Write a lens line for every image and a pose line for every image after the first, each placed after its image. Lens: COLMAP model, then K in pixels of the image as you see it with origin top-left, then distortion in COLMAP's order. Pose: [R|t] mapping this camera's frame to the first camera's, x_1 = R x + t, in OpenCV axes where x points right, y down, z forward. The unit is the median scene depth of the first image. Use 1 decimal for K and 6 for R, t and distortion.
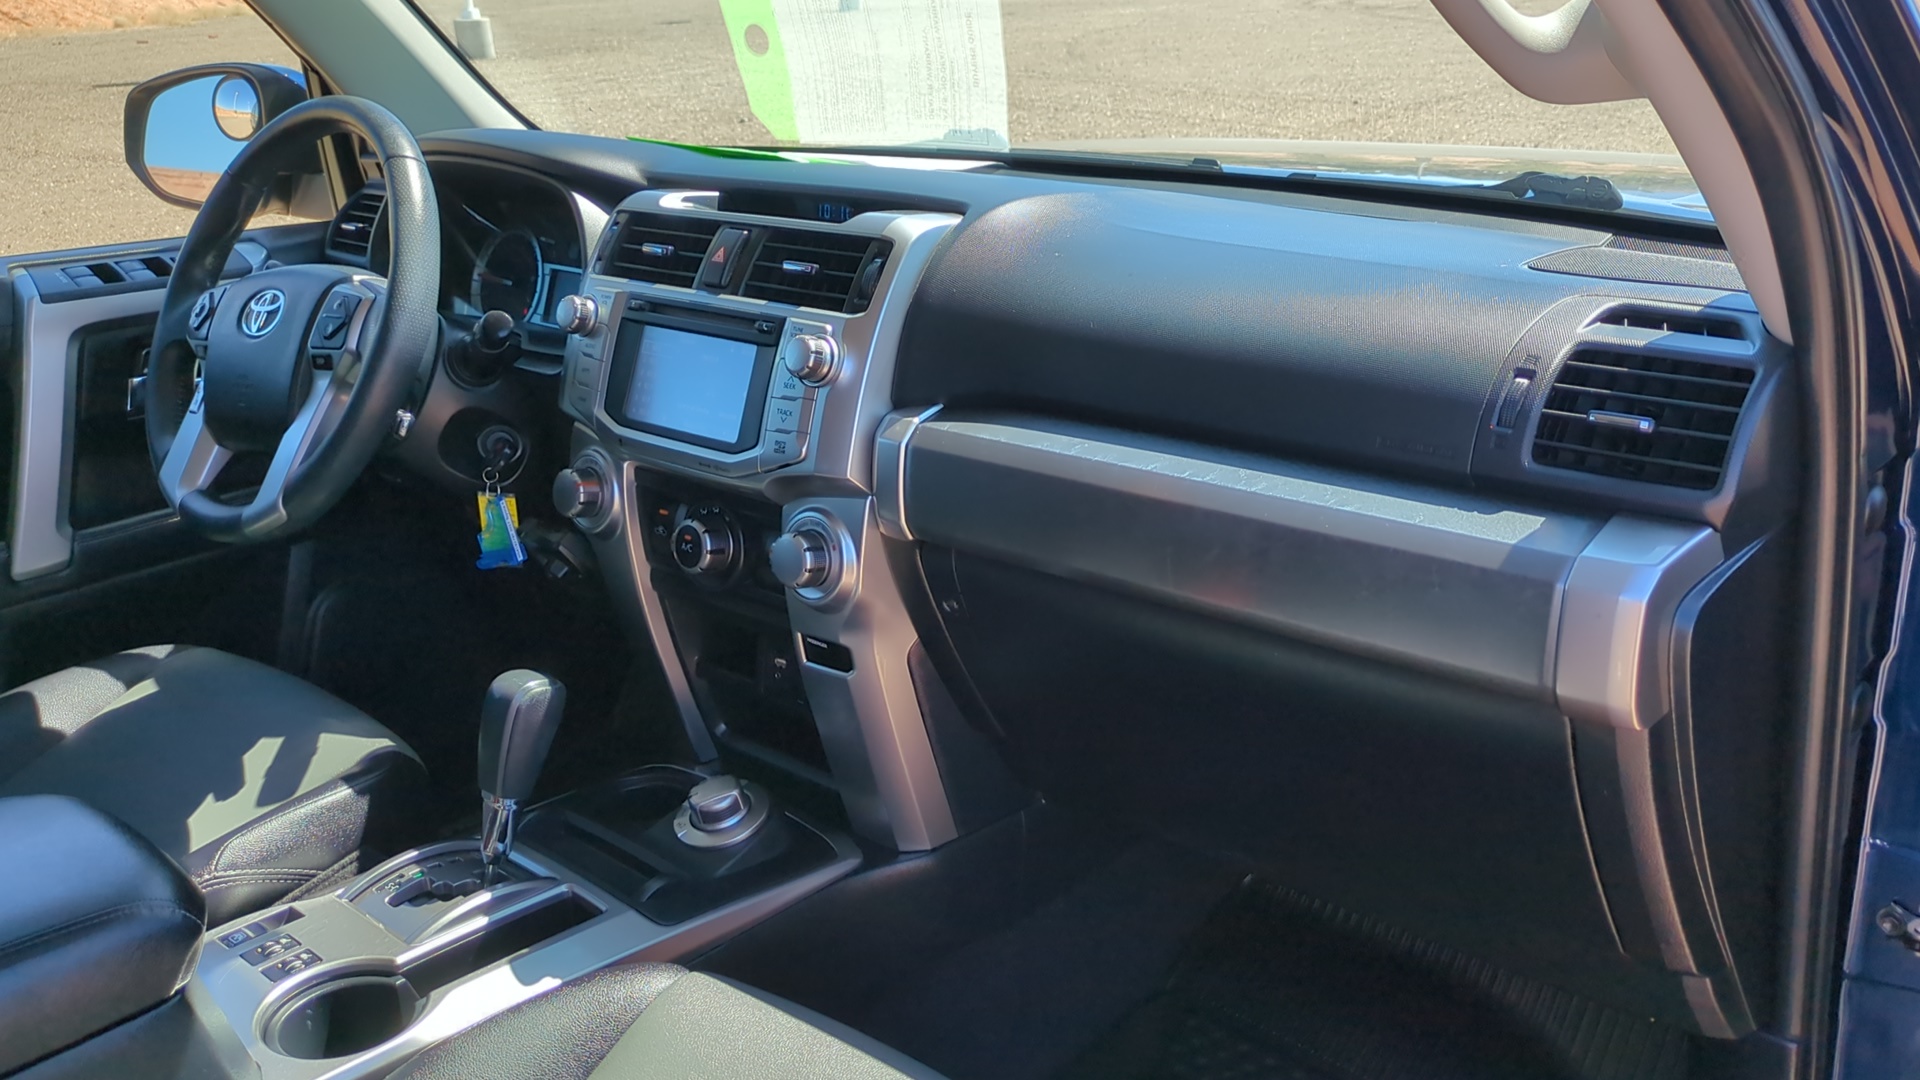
lens RADIAL K [[1600.4, 0, 990.7], [0, 1600.4, 533.6], [0, 0, 1]] dist [0.022630, -0.003438]
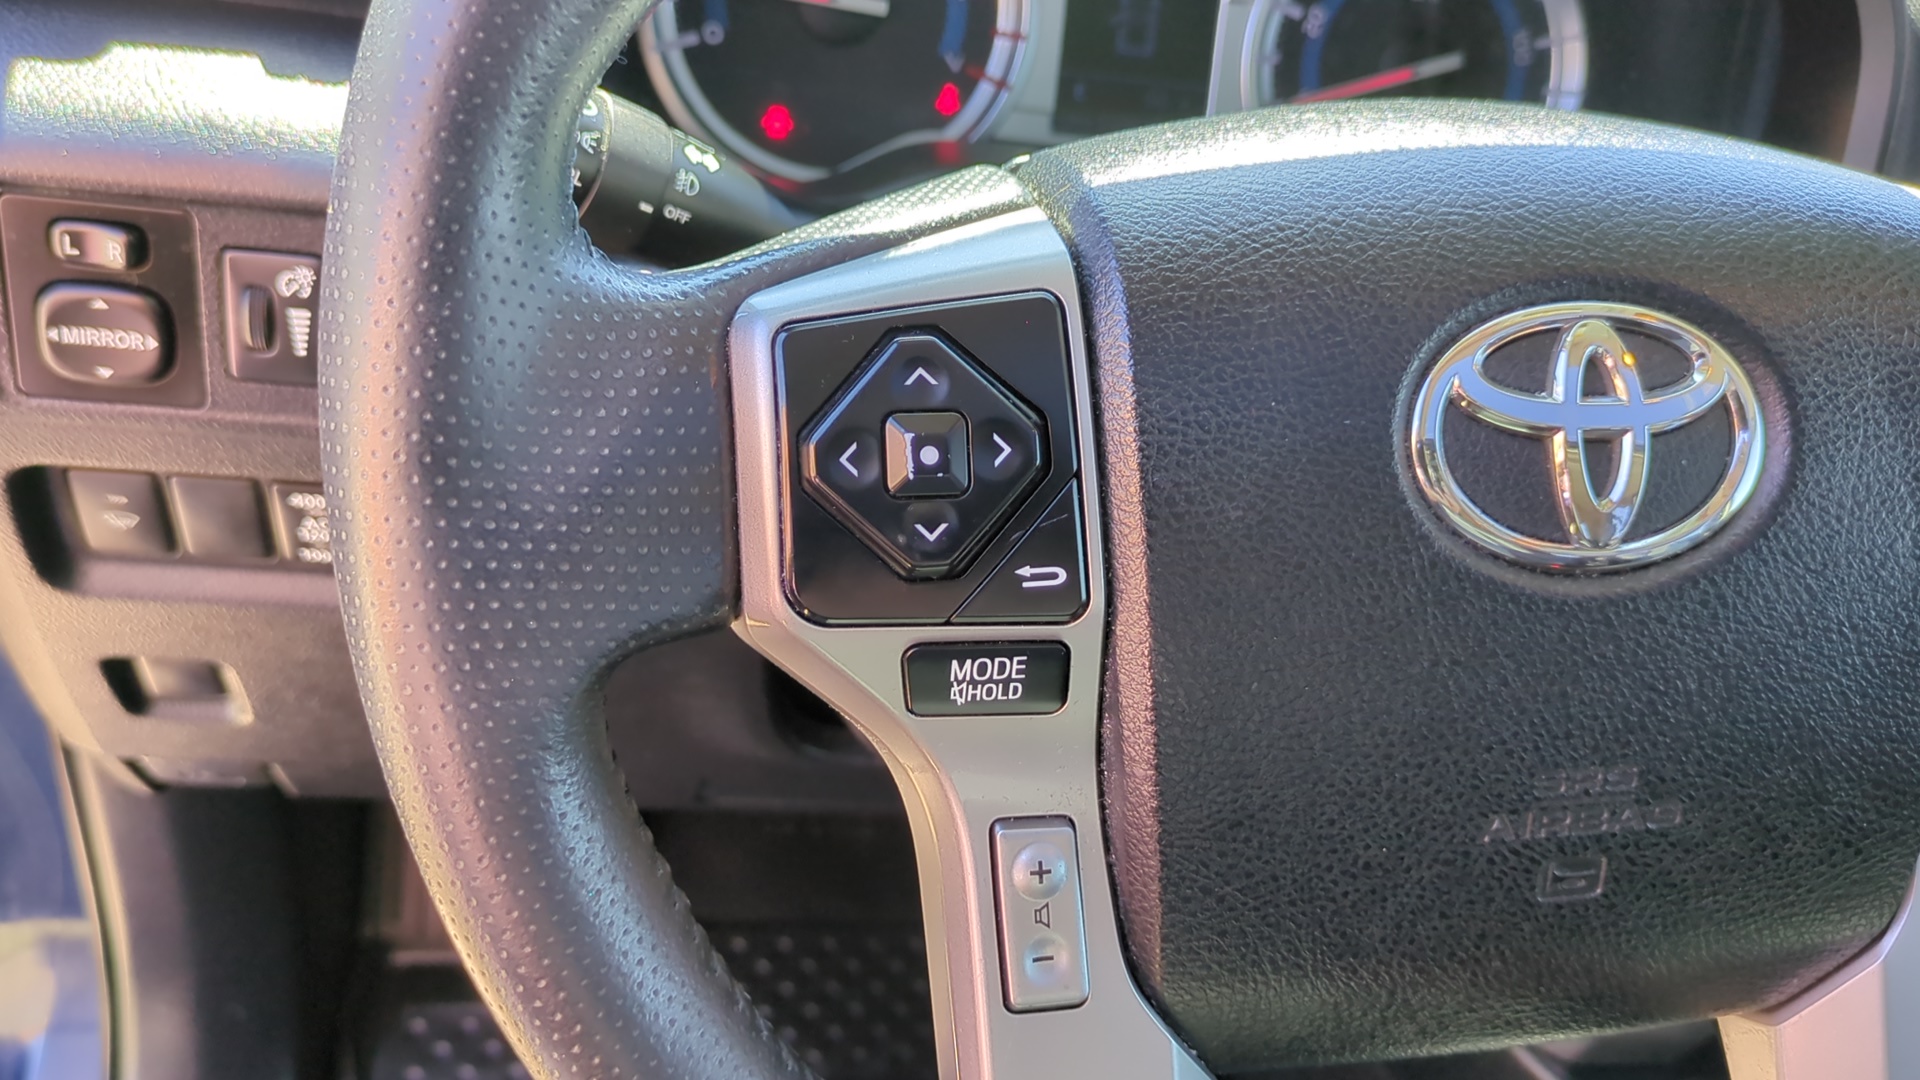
lens RADIAL K [[1632.3, 0, 978.2], [0, 1632.3, 533.7], [0, 0, 1]] dist [0.035631, -0.022846]
pose [[0.619024, -0.321507, 0.716549, -0.703211], [0.085080, 0.934452, 0.345776, -0.219942], [-0.780750, -0.153080, 0.605802, 1.026763]]
